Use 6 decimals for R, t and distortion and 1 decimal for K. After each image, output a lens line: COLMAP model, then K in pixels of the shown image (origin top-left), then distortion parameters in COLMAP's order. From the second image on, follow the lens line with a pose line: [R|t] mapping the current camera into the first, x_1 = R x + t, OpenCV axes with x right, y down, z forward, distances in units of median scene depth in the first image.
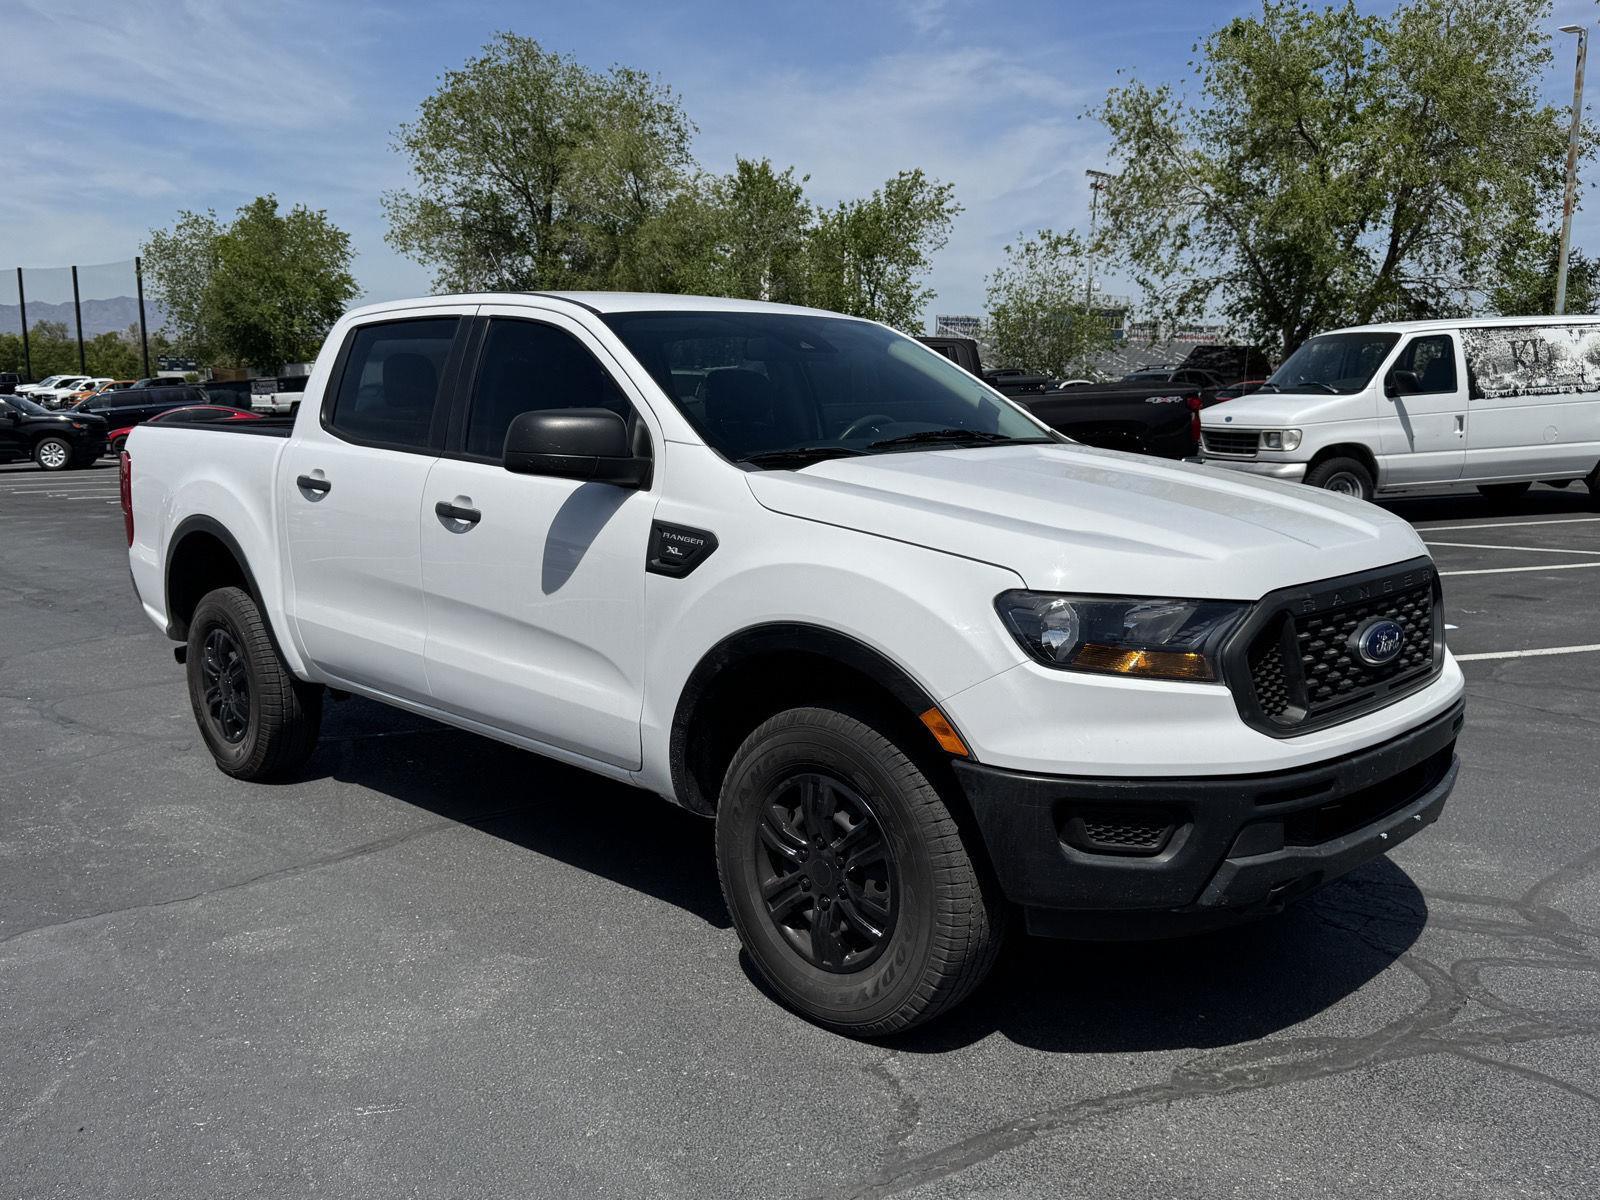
lens RADIAL K [[1323.5, 0, 800.0], [0, 1323.5, 600.0], [0, 0, 1]] dist [0.094890, -0.164510]
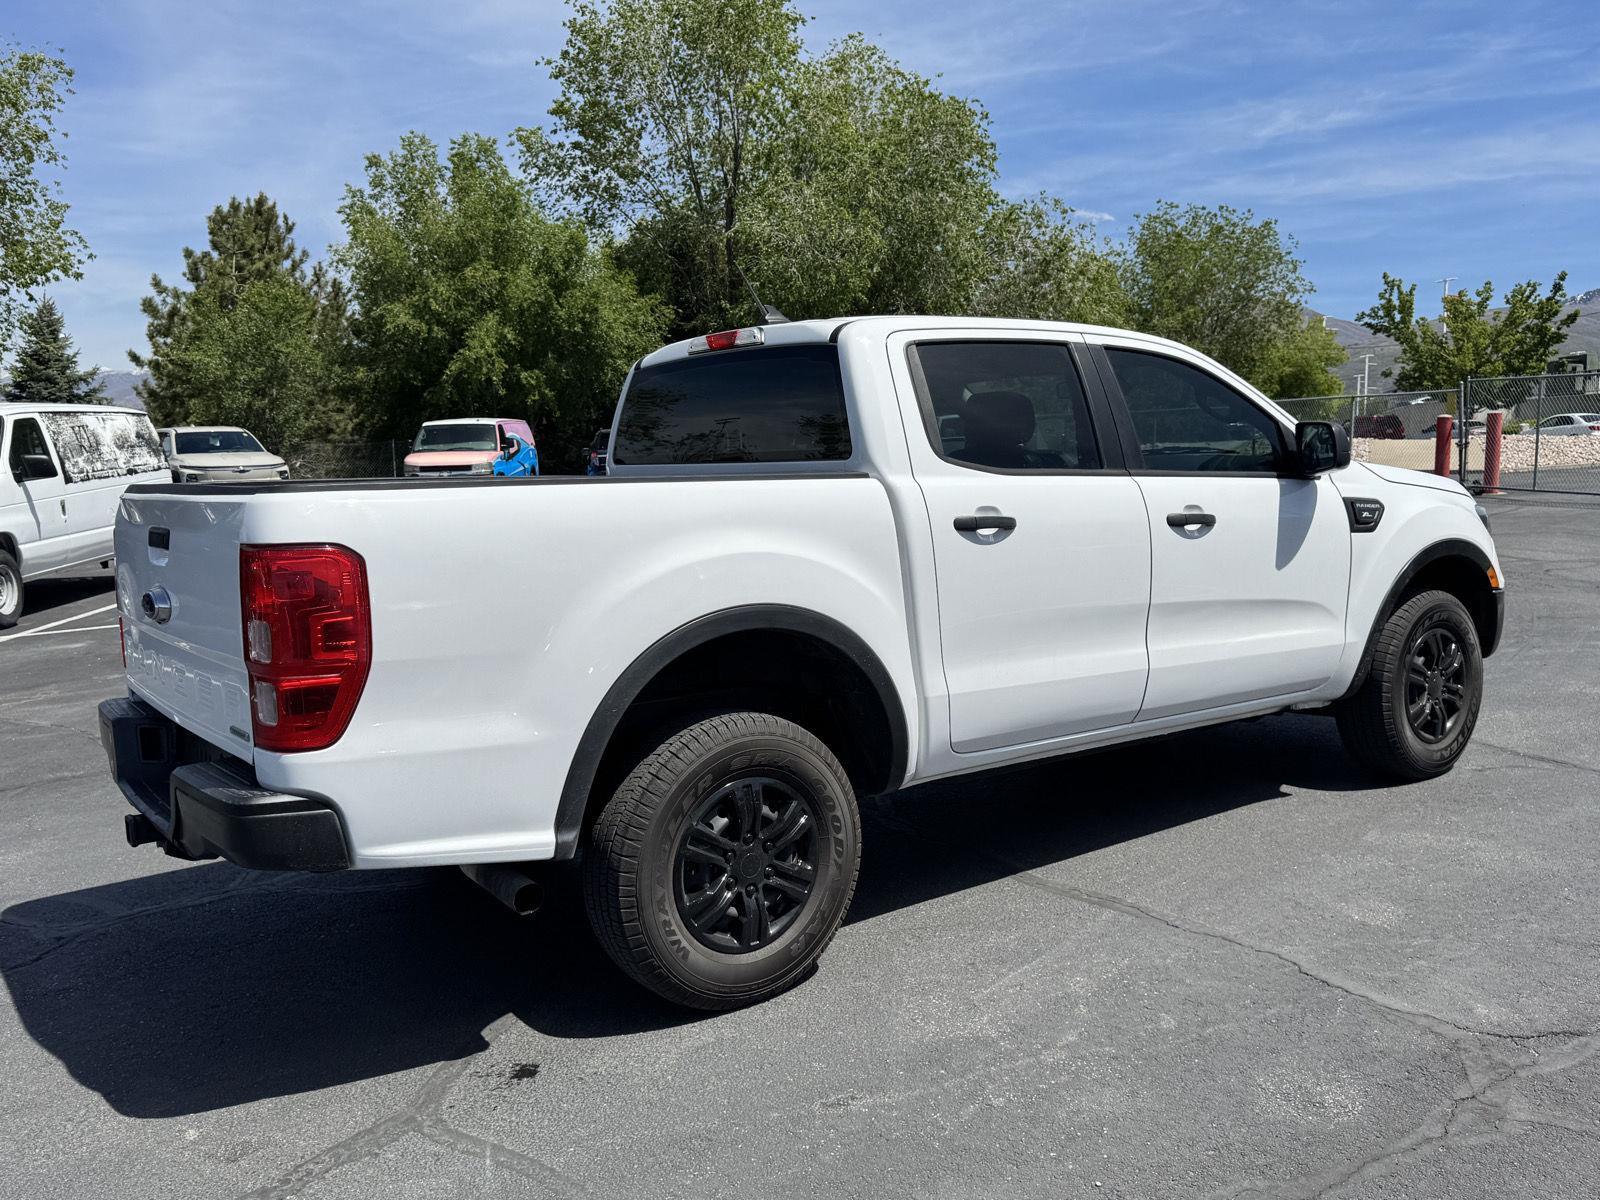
lens RADIAL K [[1323.5, 0, 800.0], [0, 1323.5, 600.0], [0, 0, 1]] dist [0.094890, -0.164510]
pose [[0.160458, -0.102583, 0.981698, -0.150147], [0.181567, 0.980680, 0.072800, -0.015038], [-0.970199, 0.166562, 0.175983, 0.121176]]
